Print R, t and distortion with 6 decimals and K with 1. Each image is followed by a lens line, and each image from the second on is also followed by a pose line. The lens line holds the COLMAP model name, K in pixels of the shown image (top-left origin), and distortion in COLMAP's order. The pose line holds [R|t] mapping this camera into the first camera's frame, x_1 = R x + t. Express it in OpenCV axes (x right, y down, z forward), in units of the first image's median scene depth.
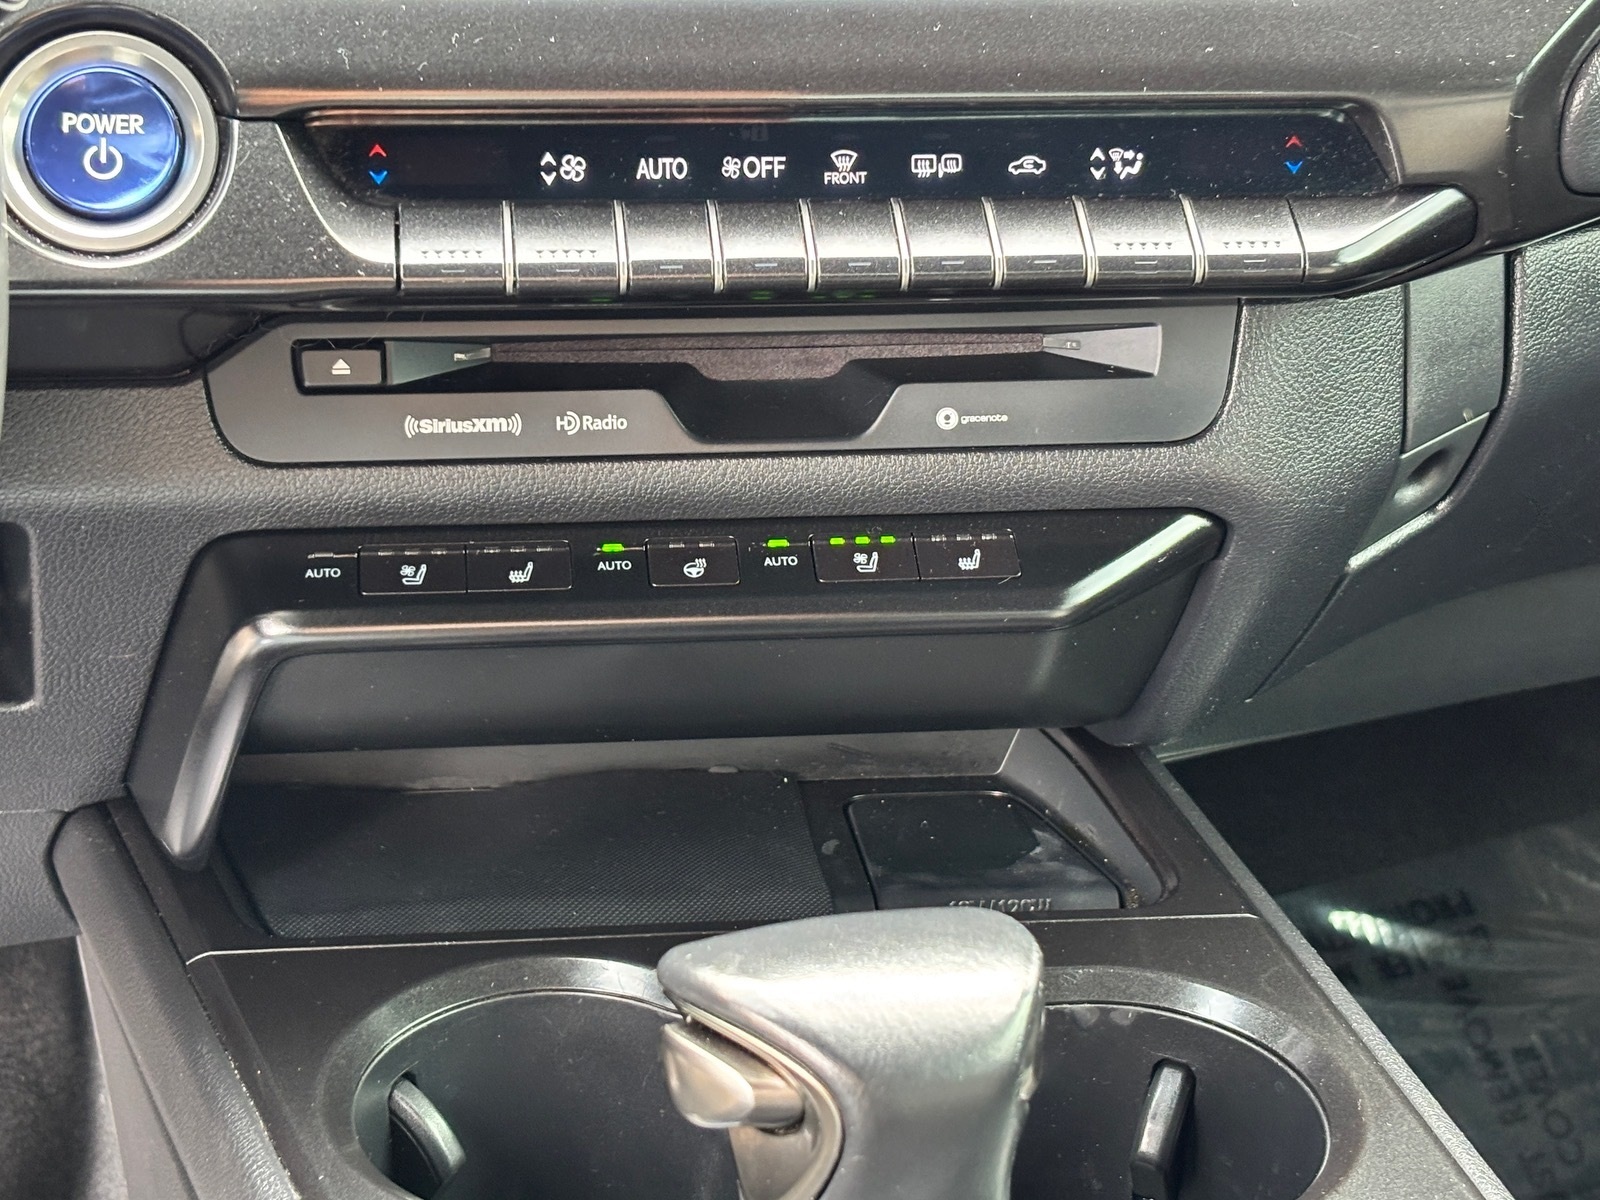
lens RADIAL K [[2809.2, 0, 791.9], [0, 2809.2, 616.2], [0, 0, 1]] dist [0.286119, -1.528961]
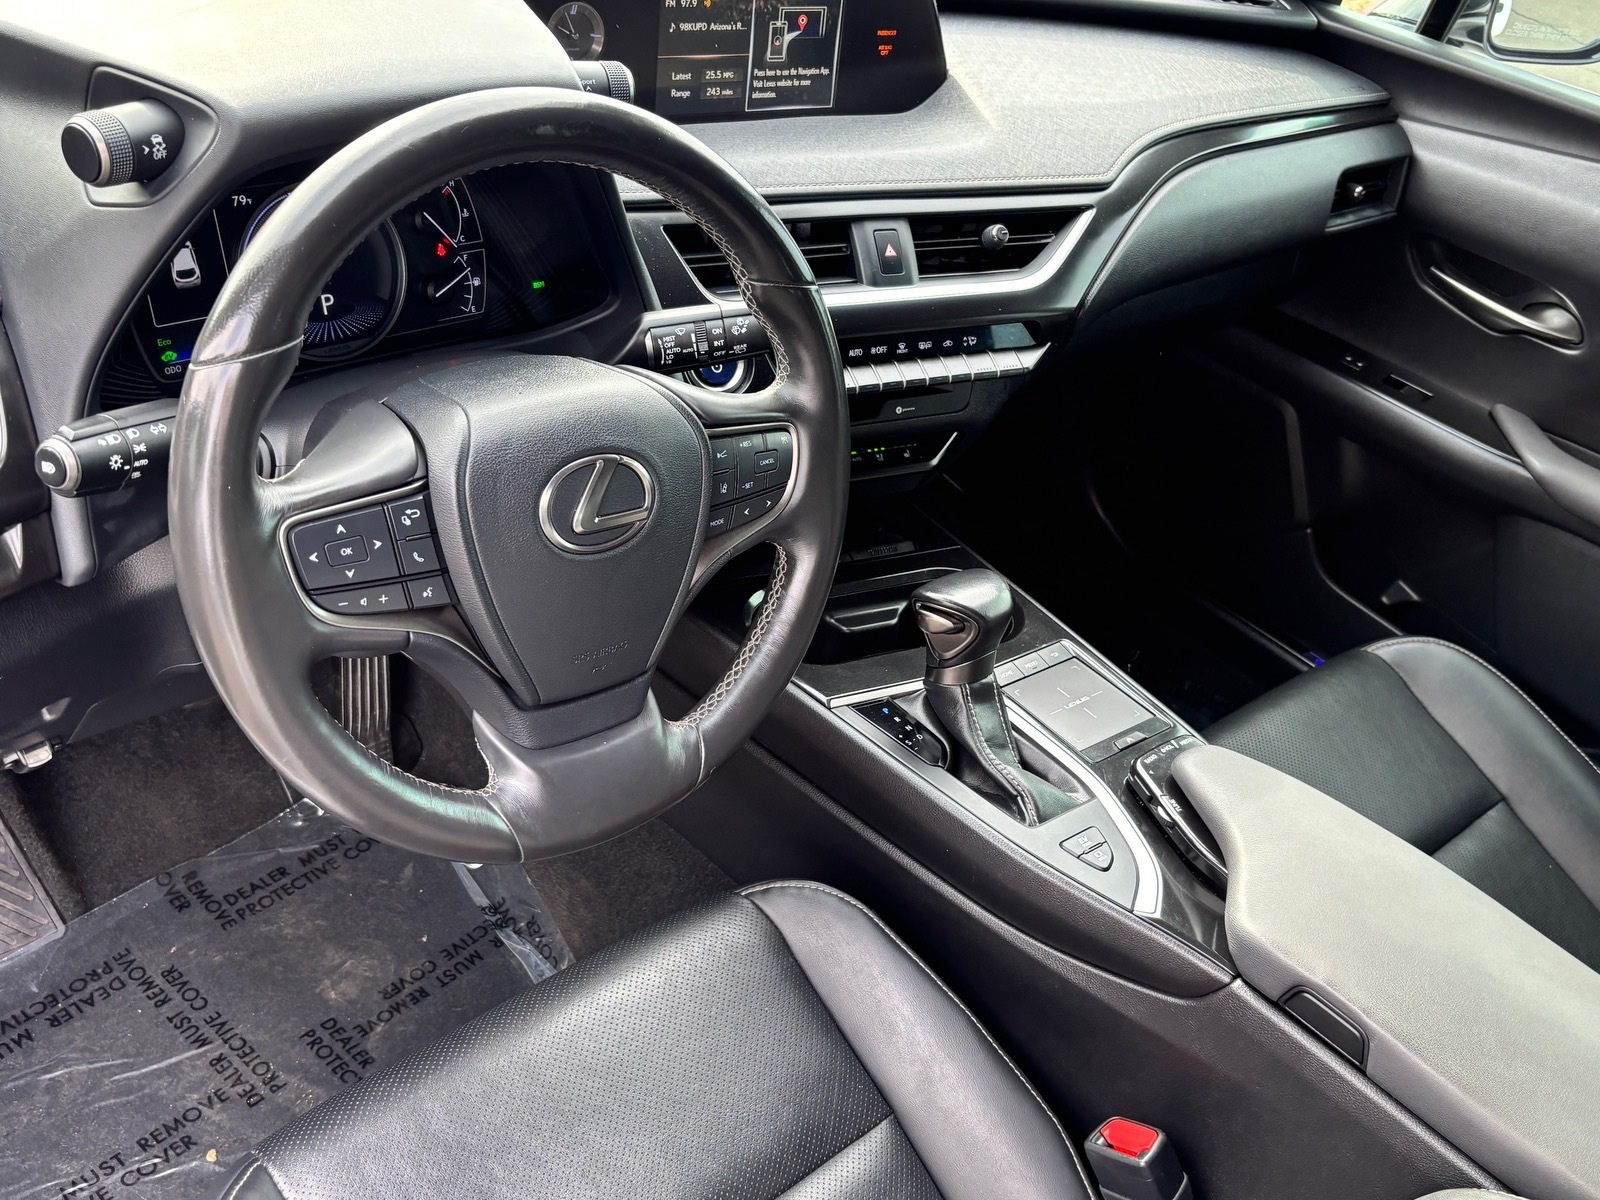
lens RADIAL K [[1521.9, 0, 802.6], [0, 1521.9, 606.1], [0, 0, 1]] dist [0.125784, -0.428103]
pose [[0.921046, -0.111204, 0.373240, -0.797560], [0.028683, 0.975134, 0.219752, -0.261200], [-0.388397, -0.191696, 0.901333, -0.639833]]
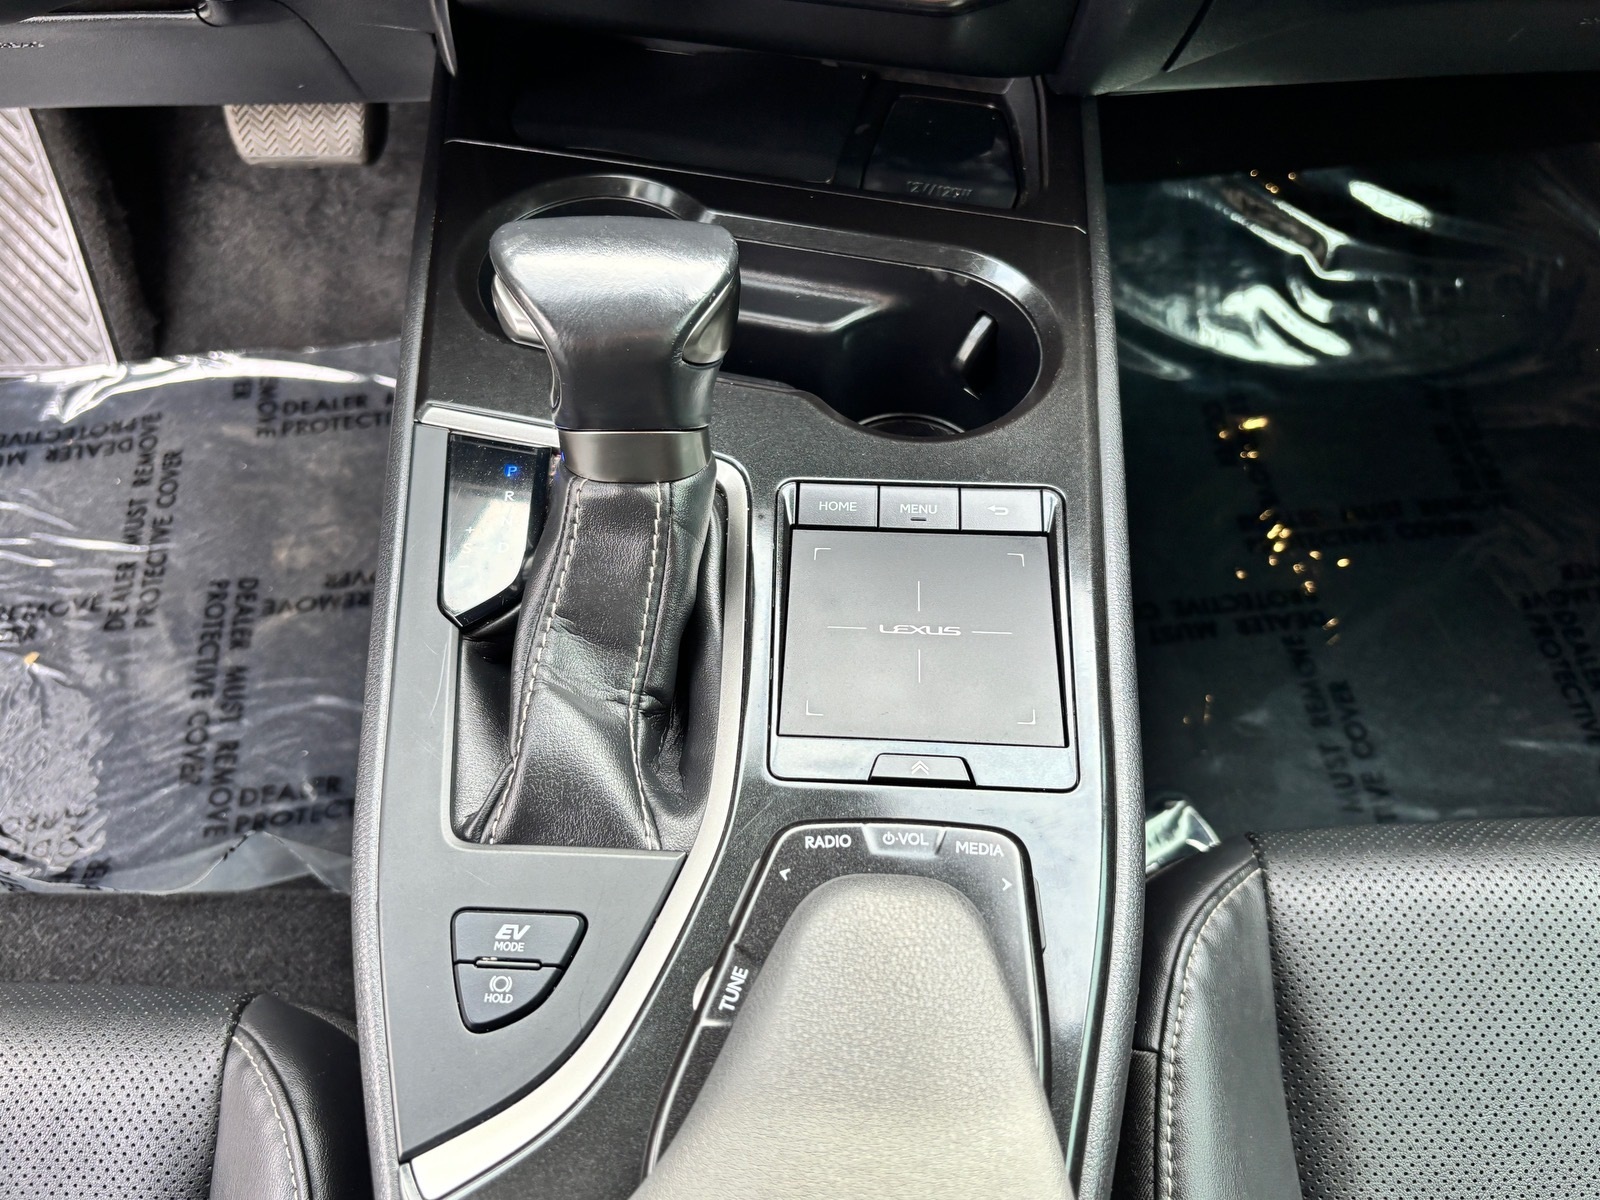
lens RADIAL K [[1370.4, 0, 800.0], [0, 1370.4, 600.0], [0, 0, 1]] dist [0.001007, -0.000281]
pose [[0.938672, 0.254556, -0.232586, 0.287504], [-0.114641, 0.866554, 0.485738, -0.073351], [0.325196, -0.429285, 0.842593, 0.281208]]
